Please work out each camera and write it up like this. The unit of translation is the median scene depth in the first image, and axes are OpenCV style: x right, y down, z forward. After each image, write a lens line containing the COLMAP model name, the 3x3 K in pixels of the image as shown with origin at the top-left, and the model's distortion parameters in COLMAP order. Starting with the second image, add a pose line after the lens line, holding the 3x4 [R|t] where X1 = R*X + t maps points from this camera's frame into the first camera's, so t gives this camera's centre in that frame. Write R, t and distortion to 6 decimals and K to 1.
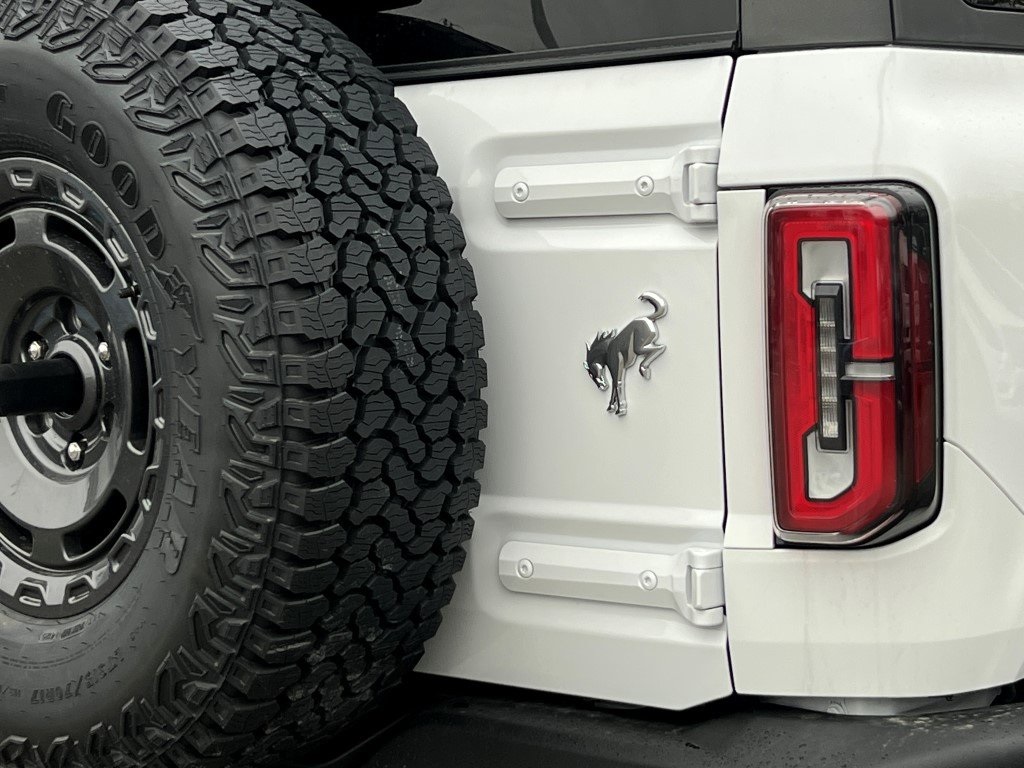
lens RADIAL K [[2192.2, 0, 512.0], [0, 2192.2, 384.0], [0, 0, 1]] dist [0.231620, -0.251981]
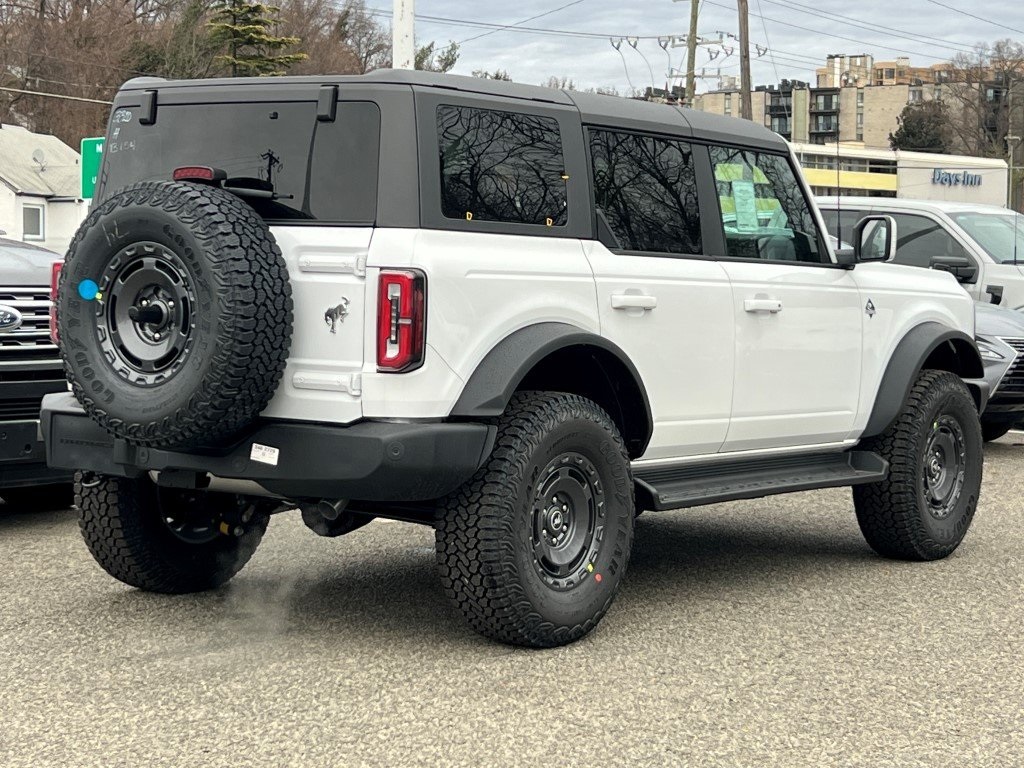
lens RADIAL K [[2192.2, 0, 512.0], [0, 2192.2, 384.0], [0, 0, 1]] dist [0.231620, -0.251981]
pose [[0.991767, 0.061037, 0.112576, -0.053304], [-0.057925, 0.997848, -0.030716, 0.181512], [-0.114208, 0.023942, 0.993168, -2.368467]]
